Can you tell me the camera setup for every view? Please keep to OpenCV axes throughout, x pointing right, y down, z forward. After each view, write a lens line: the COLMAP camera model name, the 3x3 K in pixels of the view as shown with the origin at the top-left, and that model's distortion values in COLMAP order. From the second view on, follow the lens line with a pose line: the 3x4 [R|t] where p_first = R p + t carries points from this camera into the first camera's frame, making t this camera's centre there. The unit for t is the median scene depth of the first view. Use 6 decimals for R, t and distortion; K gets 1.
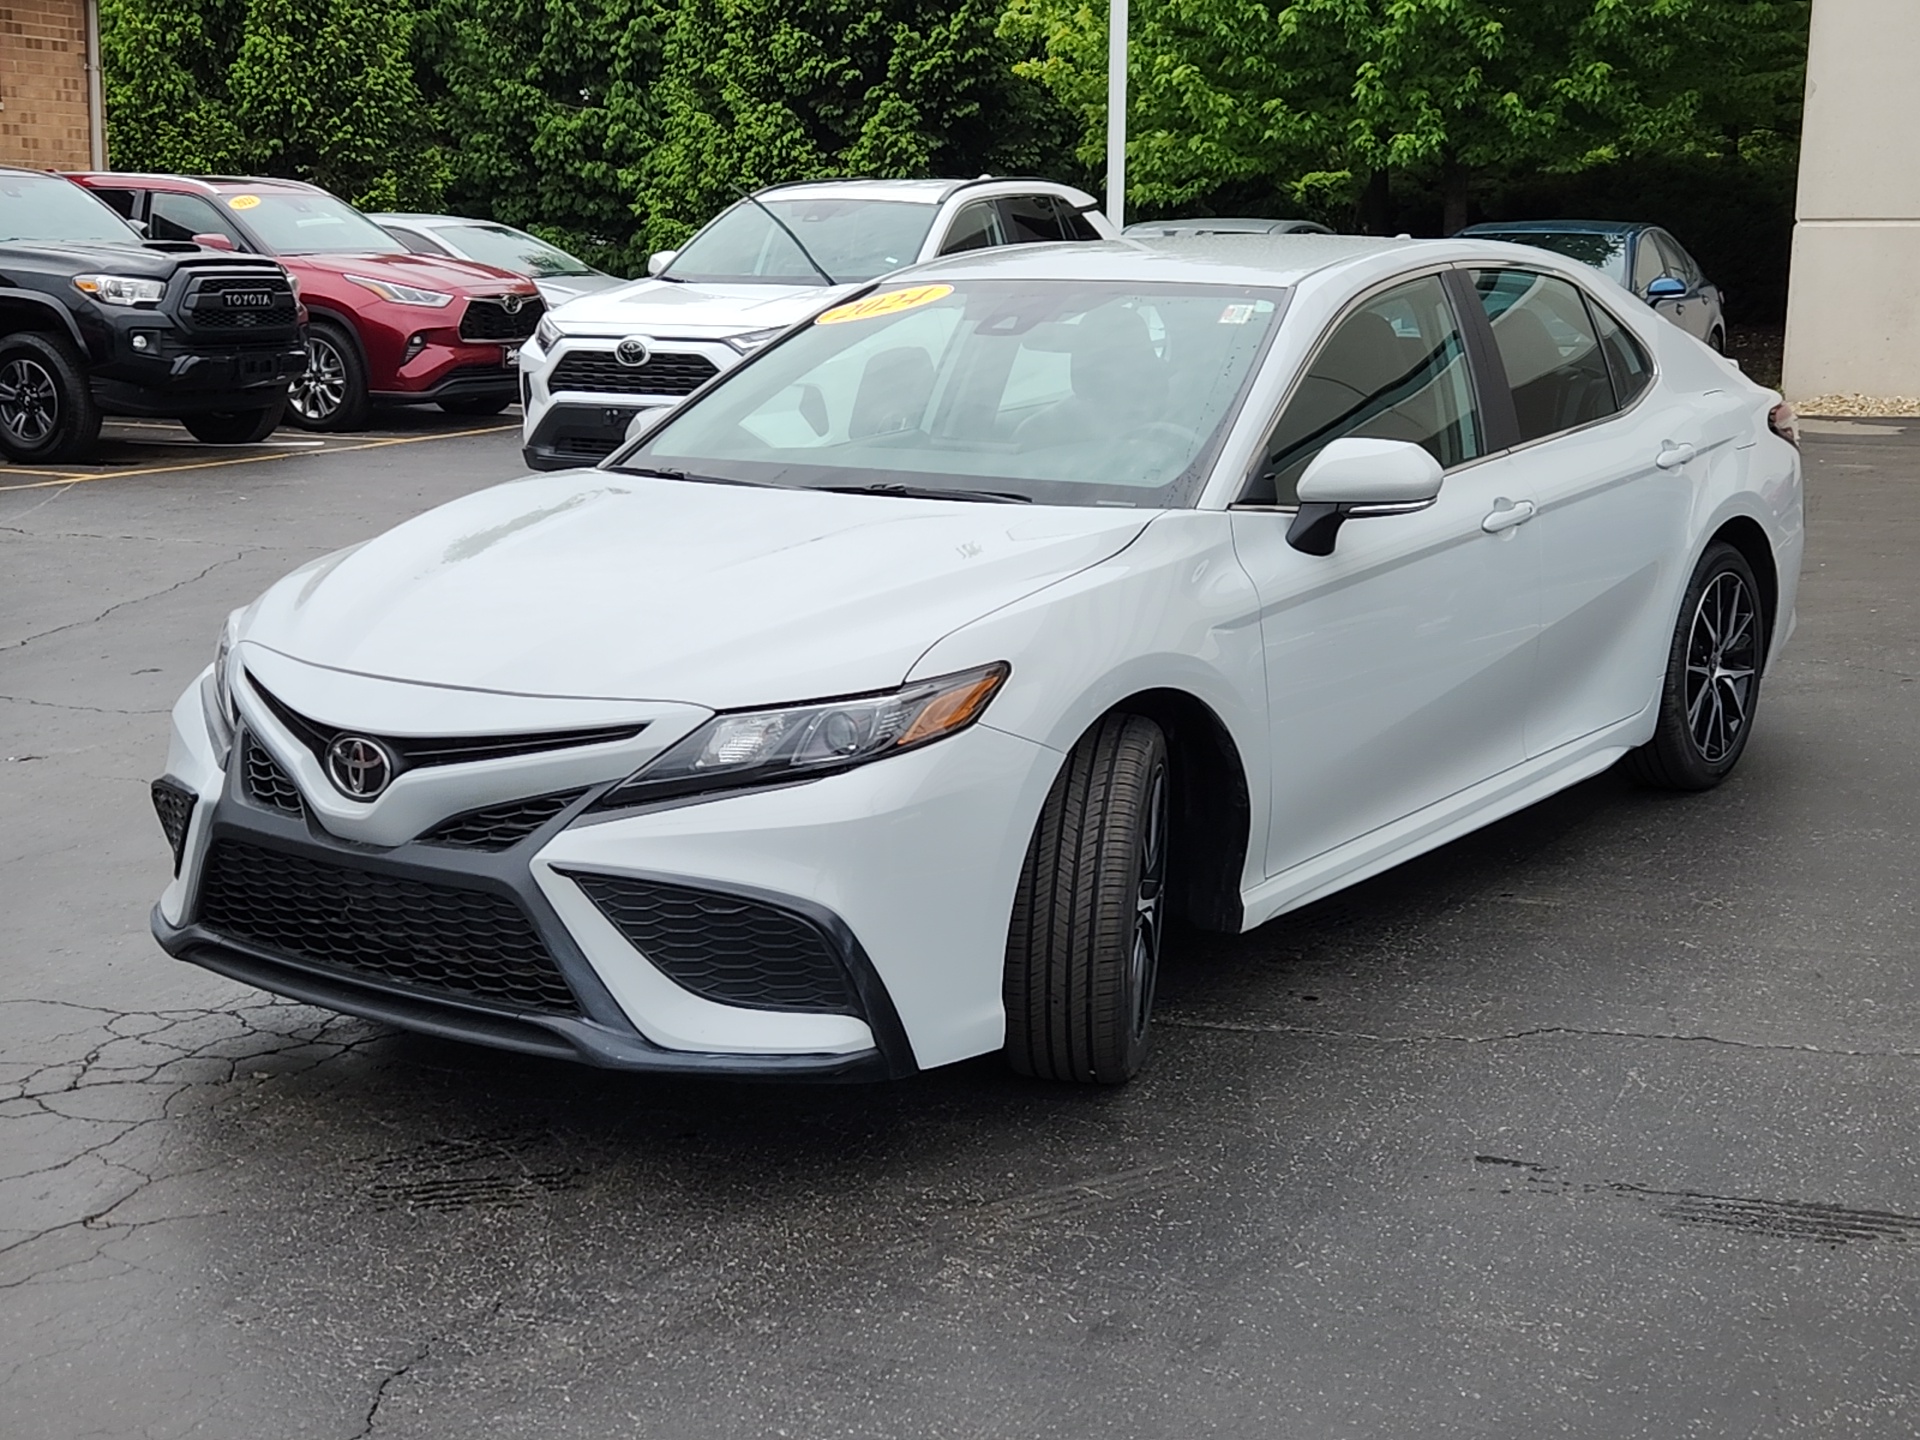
lens RADIAL K [[1628.3, 0, 960.0], [0, 1628.3, 720.0], [0, 0, 1]] dist [0.036379, -0.061262]
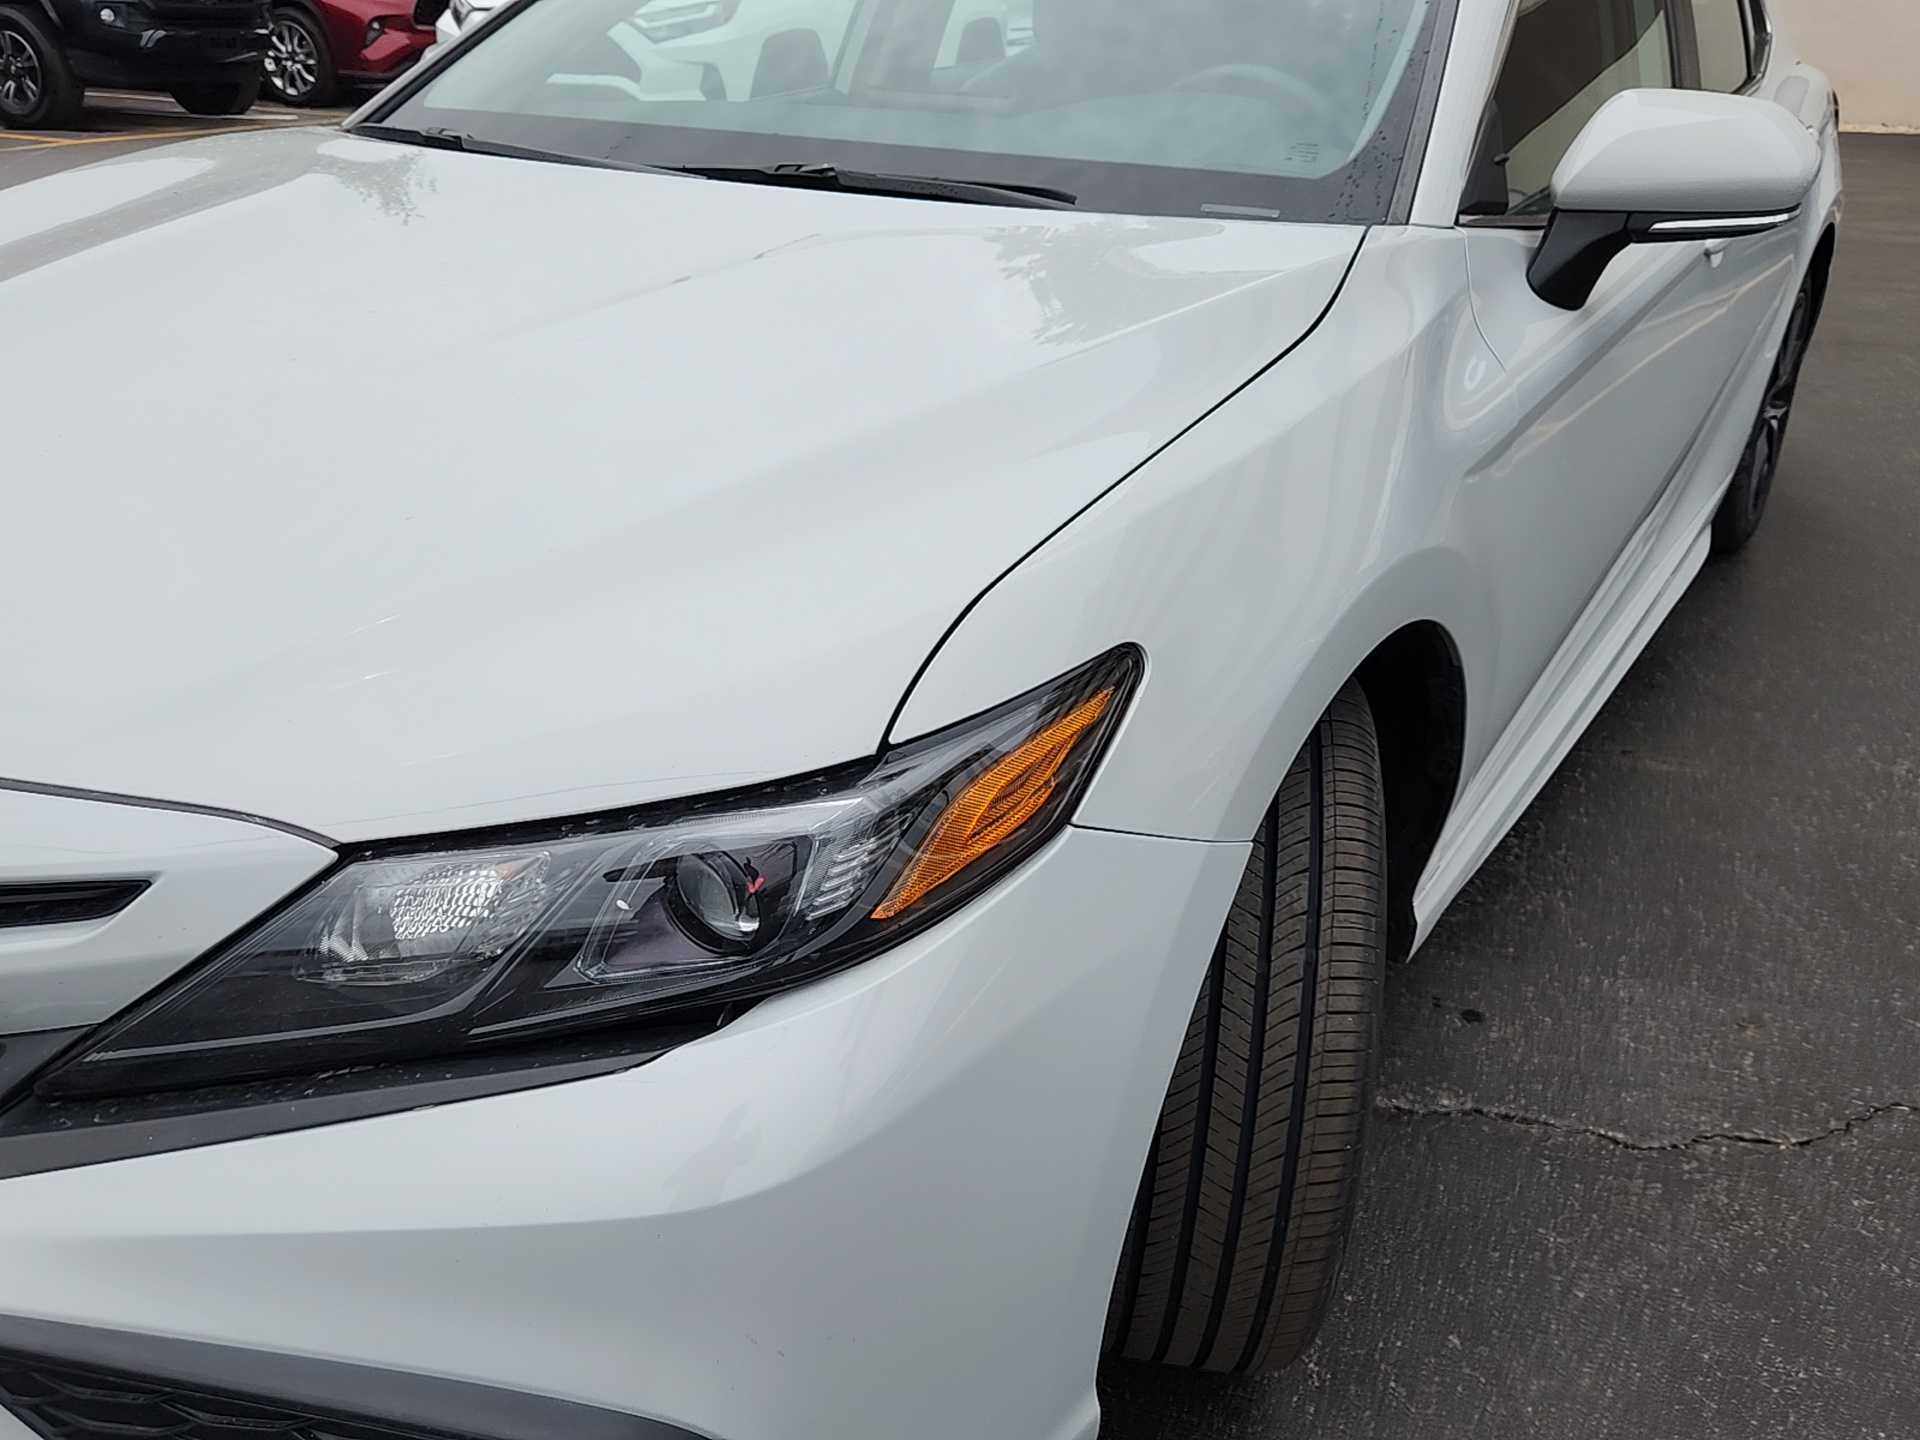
lens RADIAL K [[1506.6, 0, 960.0], [0, 1506.6, 720.0], [0, 0, 1]] dist [0.039908, -0.042921]
pose [[0.997796, -0.005437, 0.066130, -0.038958], [-0.008233, 0.978791, 0.204696, -0.095018], [-0.065840, -0.204790, 0.976589, 0.660854]]
